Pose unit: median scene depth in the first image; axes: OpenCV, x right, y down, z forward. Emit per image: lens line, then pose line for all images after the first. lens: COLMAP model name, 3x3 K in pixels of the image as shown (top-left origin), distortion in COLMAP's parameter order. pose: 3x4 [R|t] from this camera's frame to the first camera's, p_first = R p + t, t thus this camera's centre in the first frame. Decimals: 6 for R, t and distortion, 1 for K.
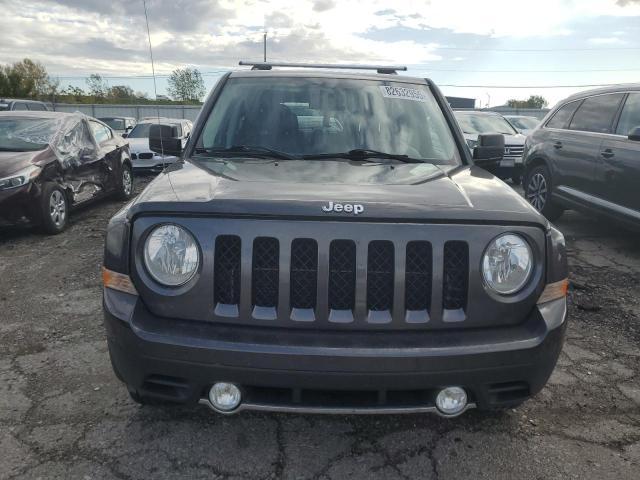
lens RADIAL K [[502.8, 0, 320.0], [0, 502.8, 240.0], [0, 0, 1]] dist [0.001195, -0.001181]
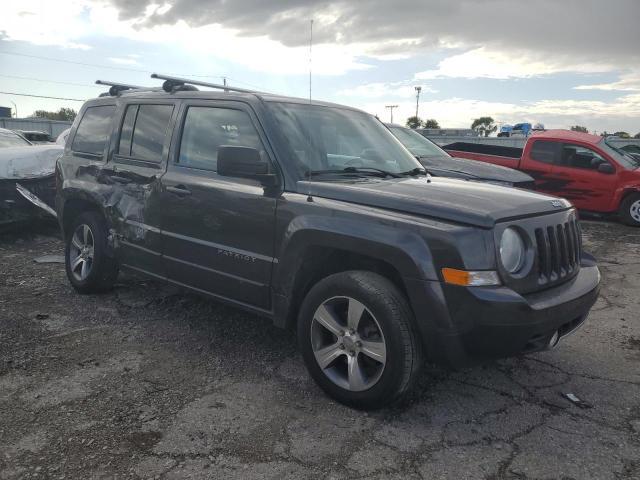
lens RADIAL K [[510.9, 0, 320.0], [0, 510.9, 240.0], [0, 0, 1]] dist [-0.002464, -0.003183]
pose [[0.647760, -0.123858, 0.751709, -0.688171], [0.144957, 0.988708, 0.037997, -0.051274], [-0.747927, 0.084352, 0.658399, 0.197214]]
